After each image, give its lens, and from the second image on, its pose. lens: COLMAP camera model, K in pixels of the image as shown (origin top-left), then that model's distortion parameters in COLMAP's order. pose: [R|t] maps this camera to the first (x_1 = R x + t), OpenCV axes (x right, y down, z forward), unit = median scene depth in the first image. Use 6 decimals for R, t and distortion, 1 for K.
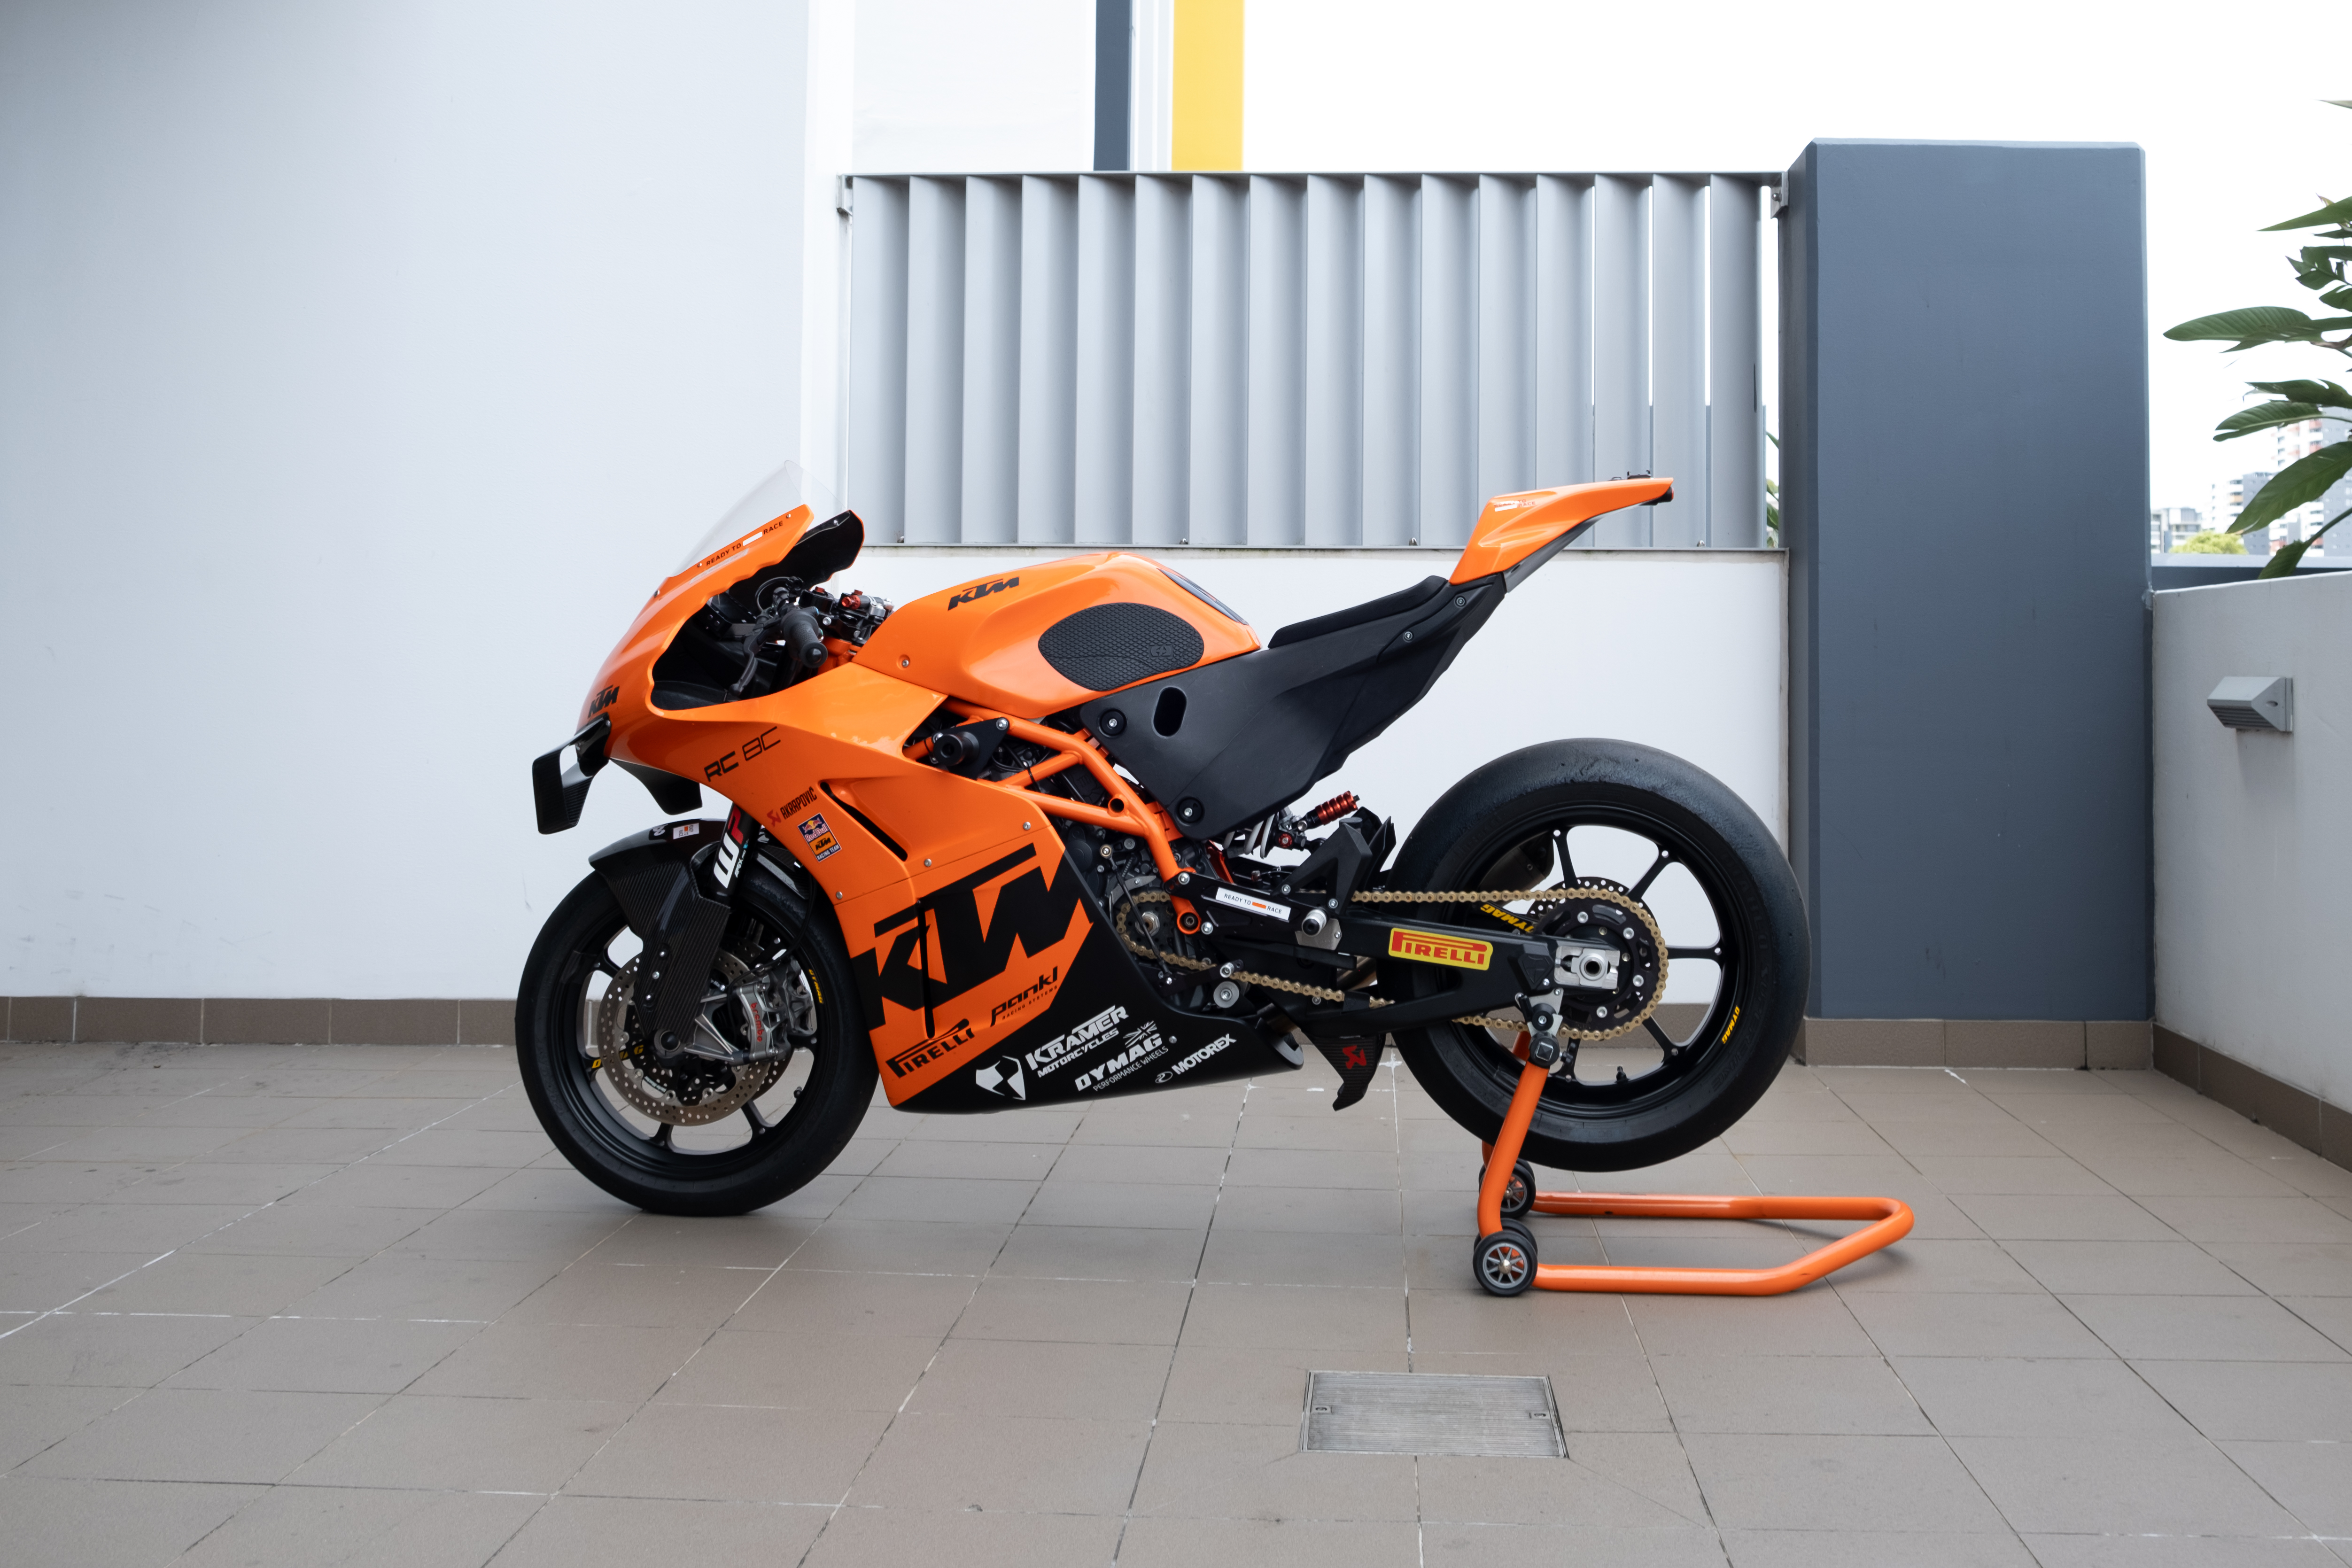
lens RADIAL K [[2295.3, 0, 1255.2], [0, 2295.3, 568.8], [0, 0, 1]] dist [-0.051424, 0.058806]
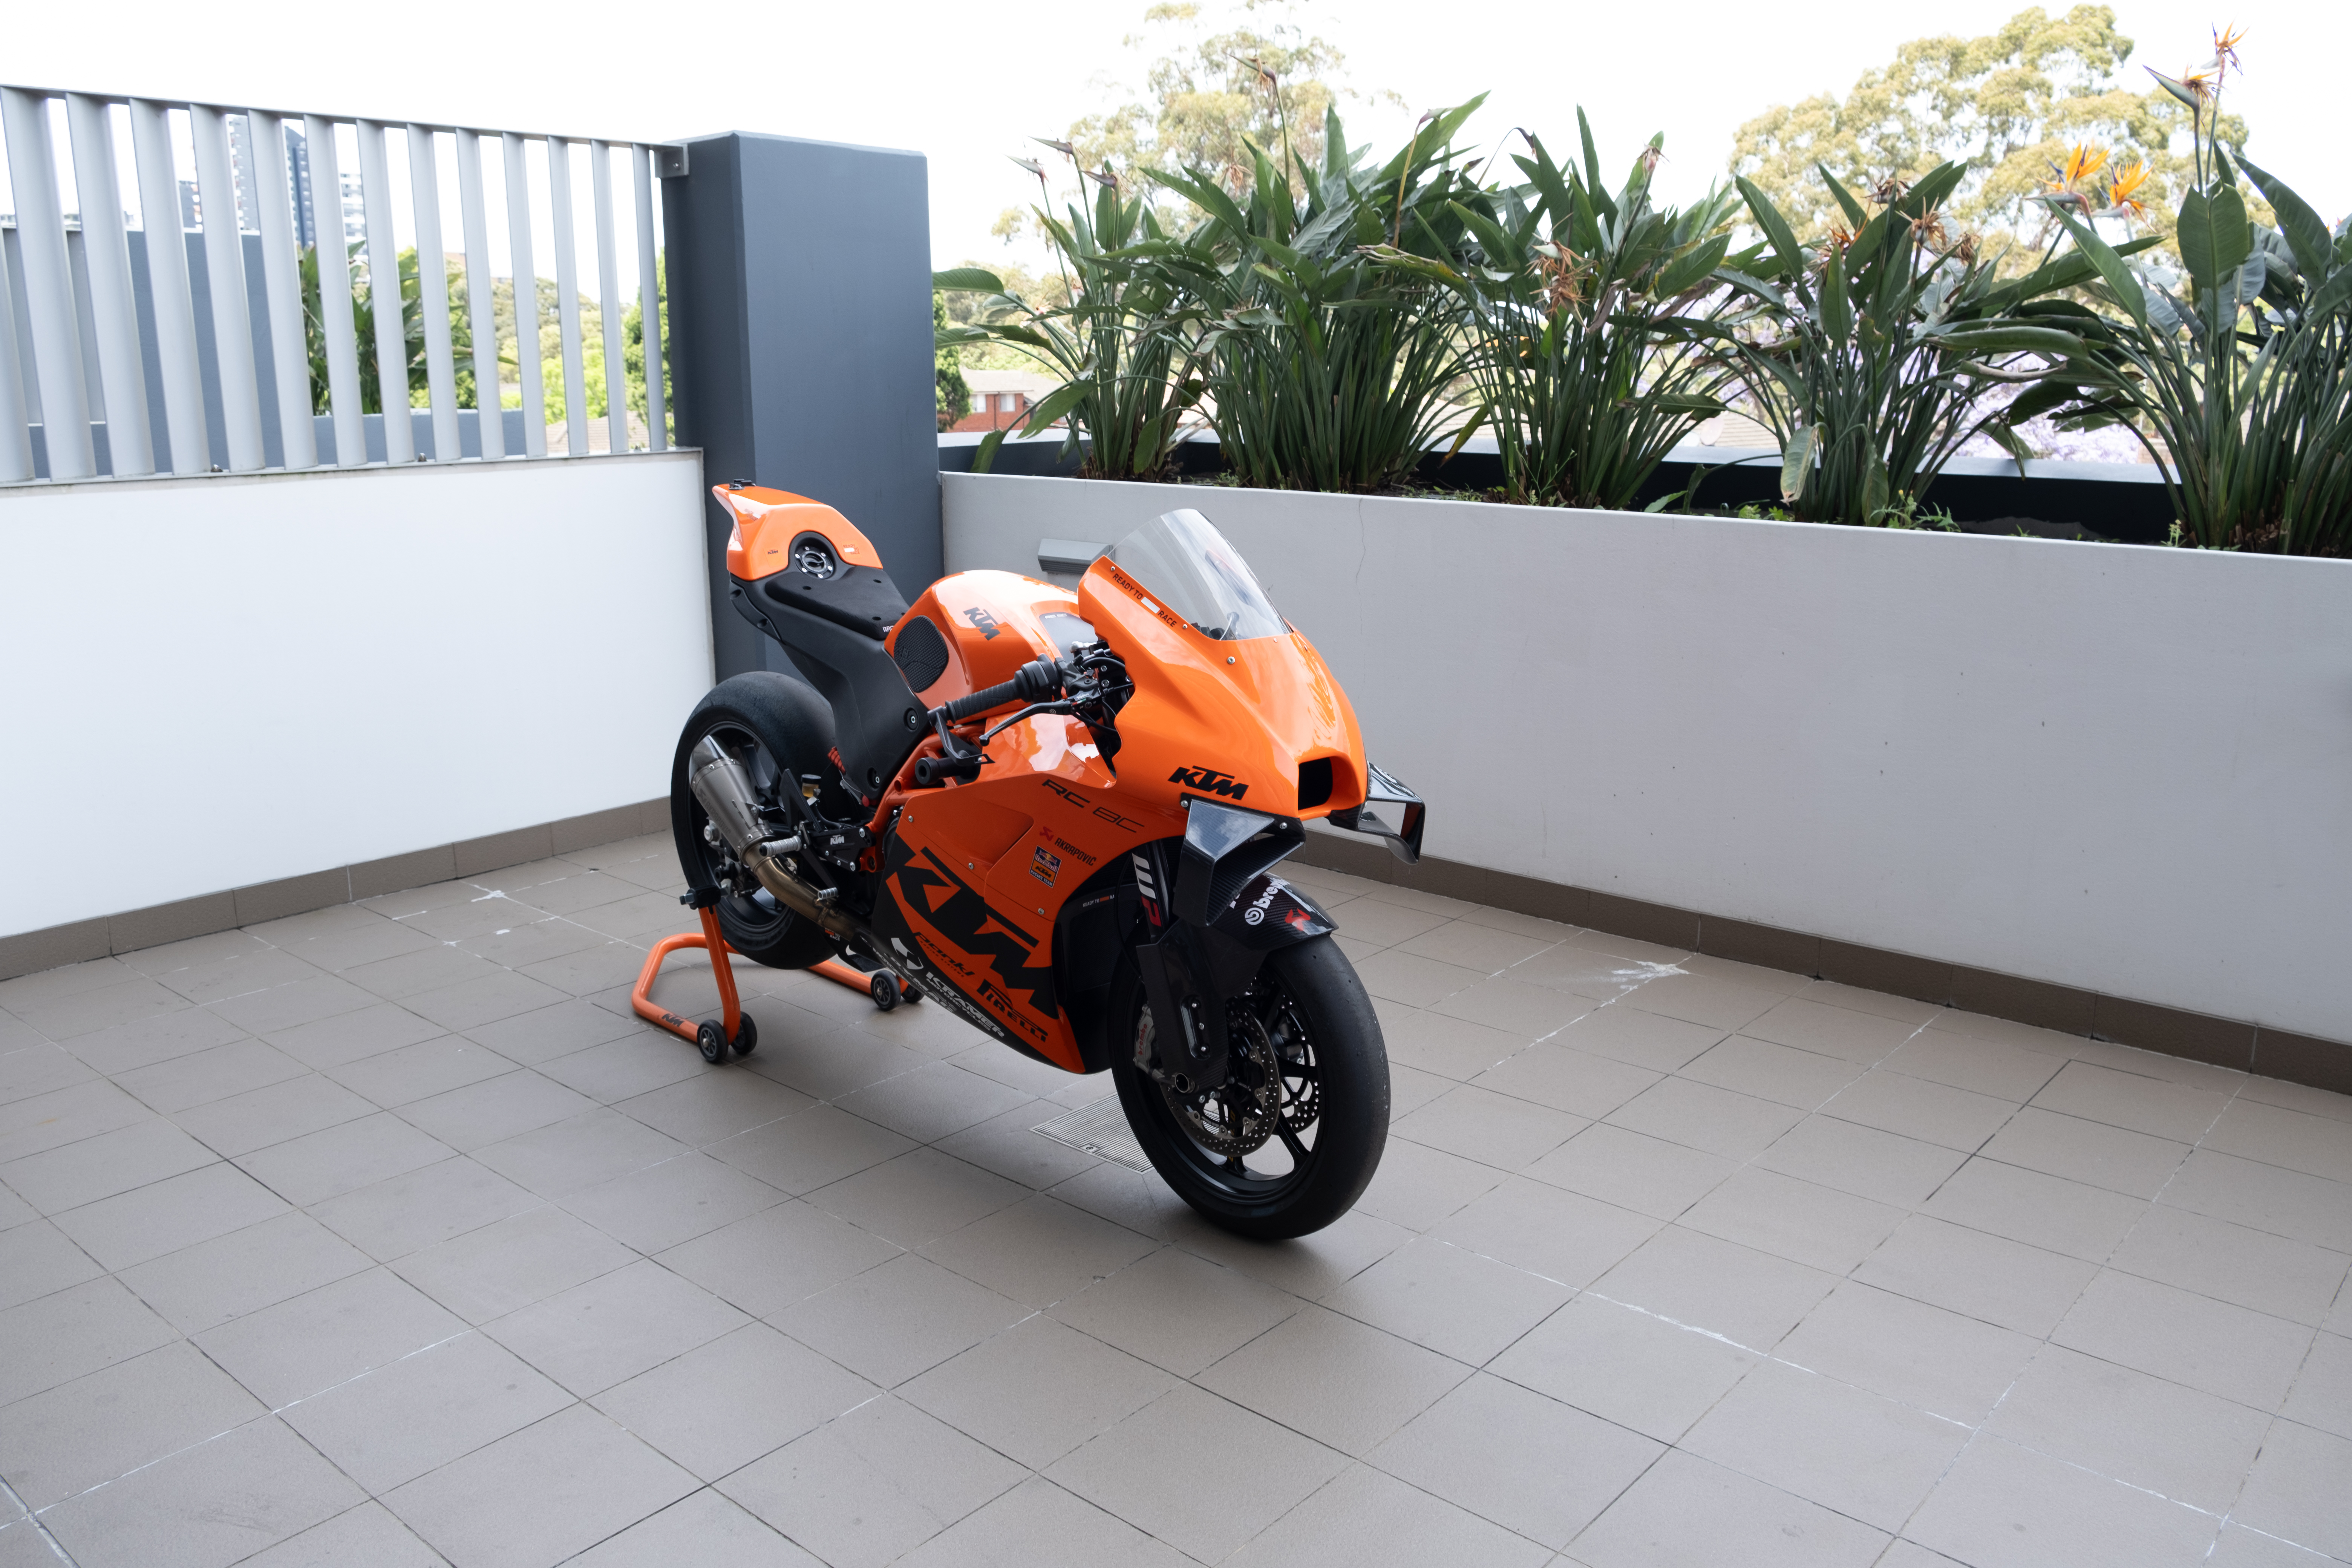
lens RADIAL K [[1840.5, 0, 1181.5], [0, 1840.5, 776.2], [0, 0, 1]] dist [-0.044107, 0.048290]
pose [[0.615411, -0.186655, 0.765787, -0.676407], [-0.027255, 0.965936, 0.257343, -0.162869], [-0.787735, -0.179243, 0.589360, 0.201014]]
